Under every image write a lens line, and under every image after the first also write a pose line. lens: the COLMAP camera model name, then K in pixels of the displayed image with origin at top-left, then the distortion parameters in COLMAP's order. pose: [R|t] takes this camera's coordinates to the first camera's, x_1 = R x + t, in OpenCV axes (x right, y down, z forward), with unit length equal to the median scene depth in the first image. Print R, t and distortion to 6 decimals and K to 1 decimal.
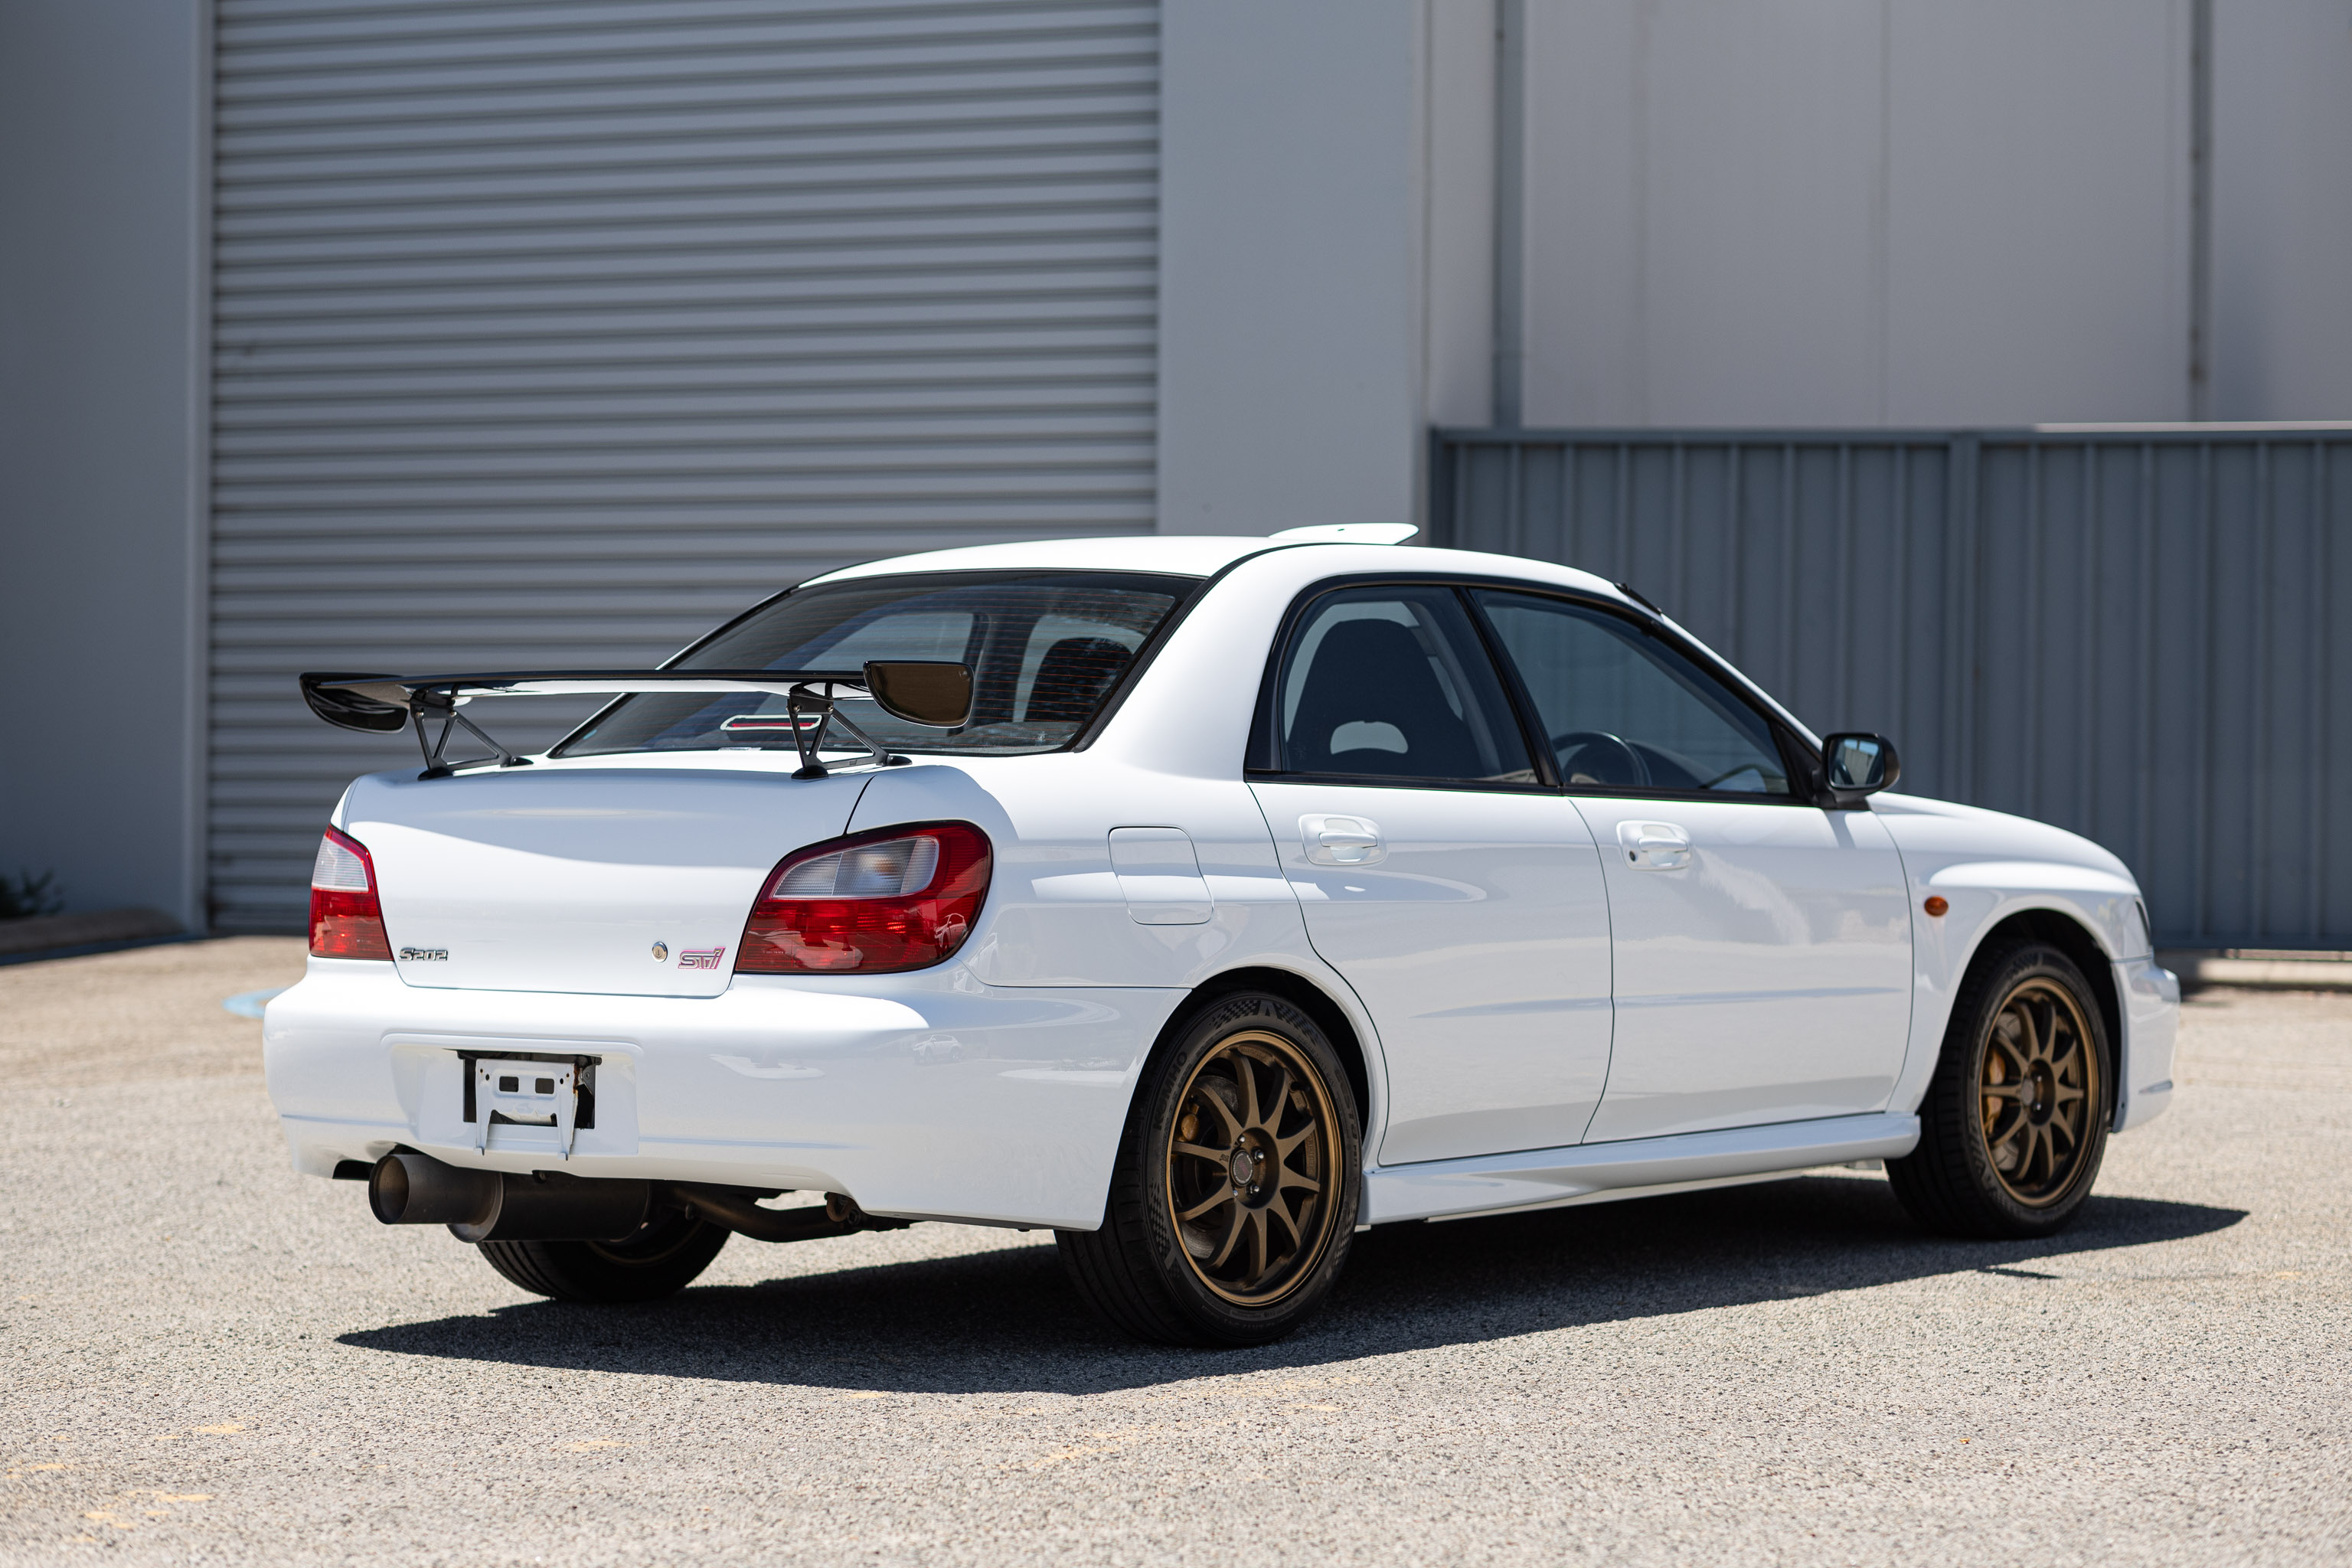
lens RADIAL K [[5750.4, 0, 1174.2], [0, 5750.4, 684.6], [0, 0, 1]] dist [-0.006668, 0.388116]
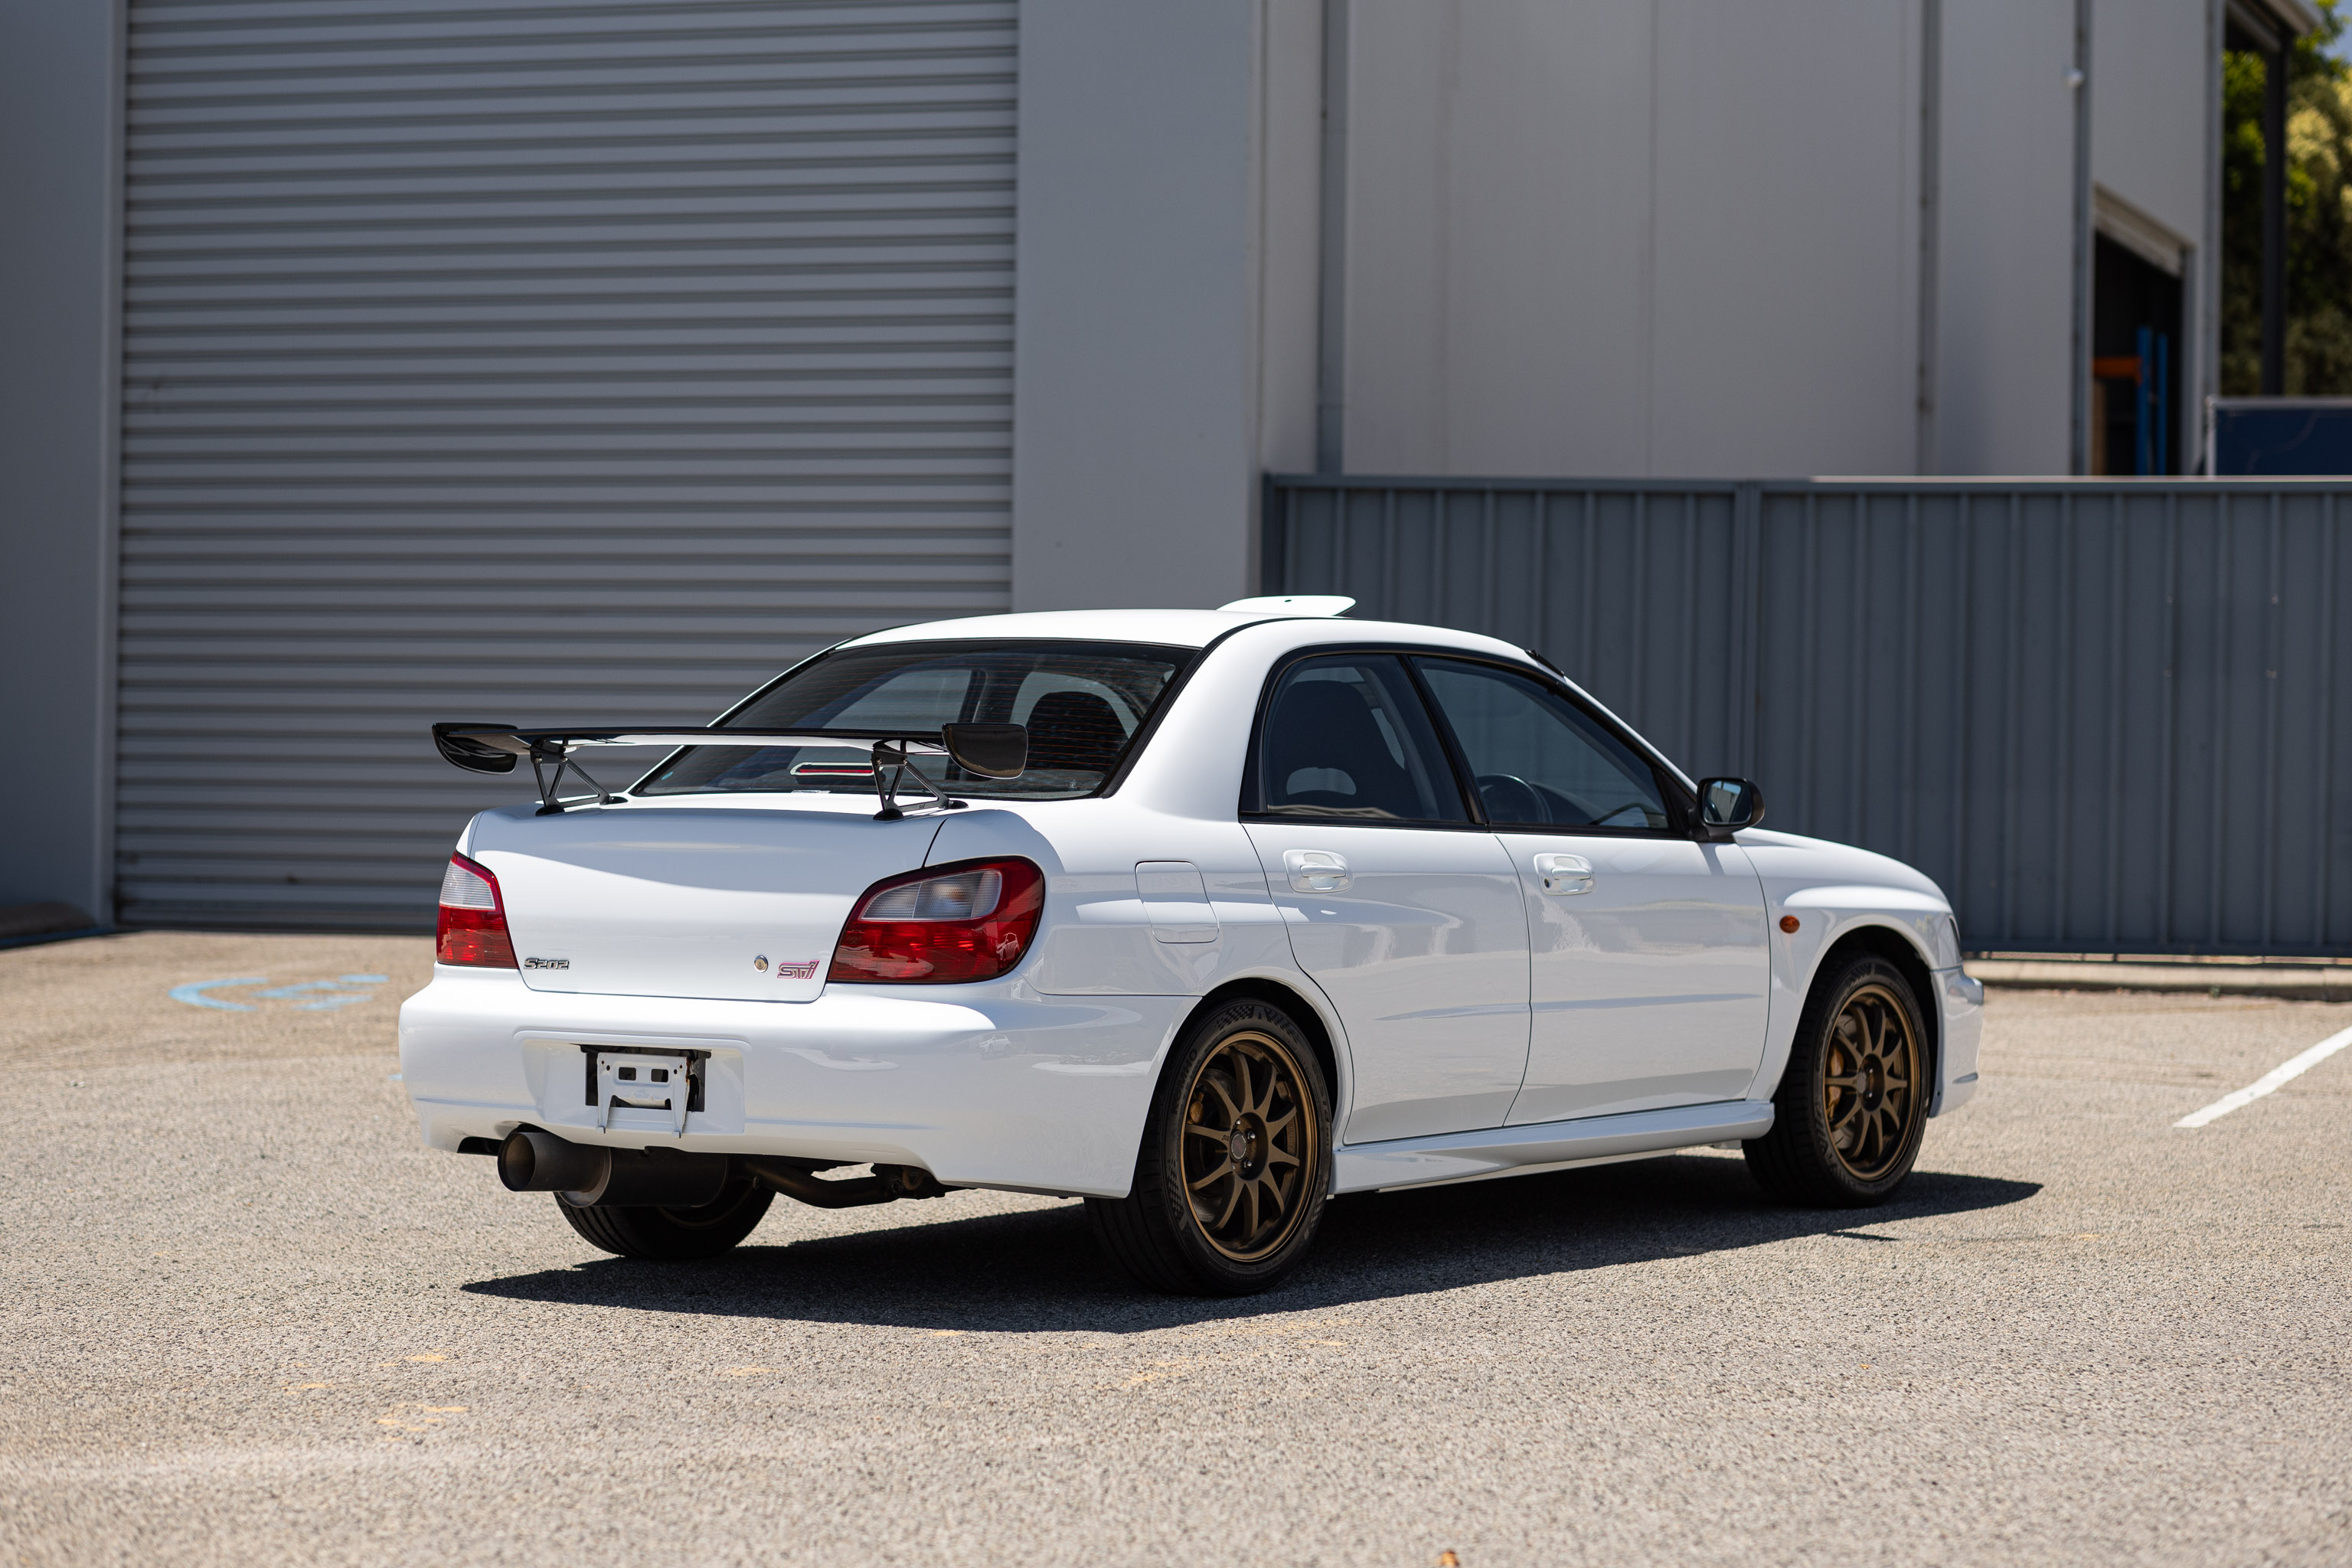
lens RADIAL K [[5759.0, 0, 1178.3], [0, 5759.0, 494.5], [0, 0, 1]] dist [-0.167950, 1.710800]
pose [[0.998353, 0.008584, 0.056731, -0.067110], [-0.006899, 0.999531, -0.029835, -0.015033], [-0.056960, 0.029394, 0.997944, -0.188400]]
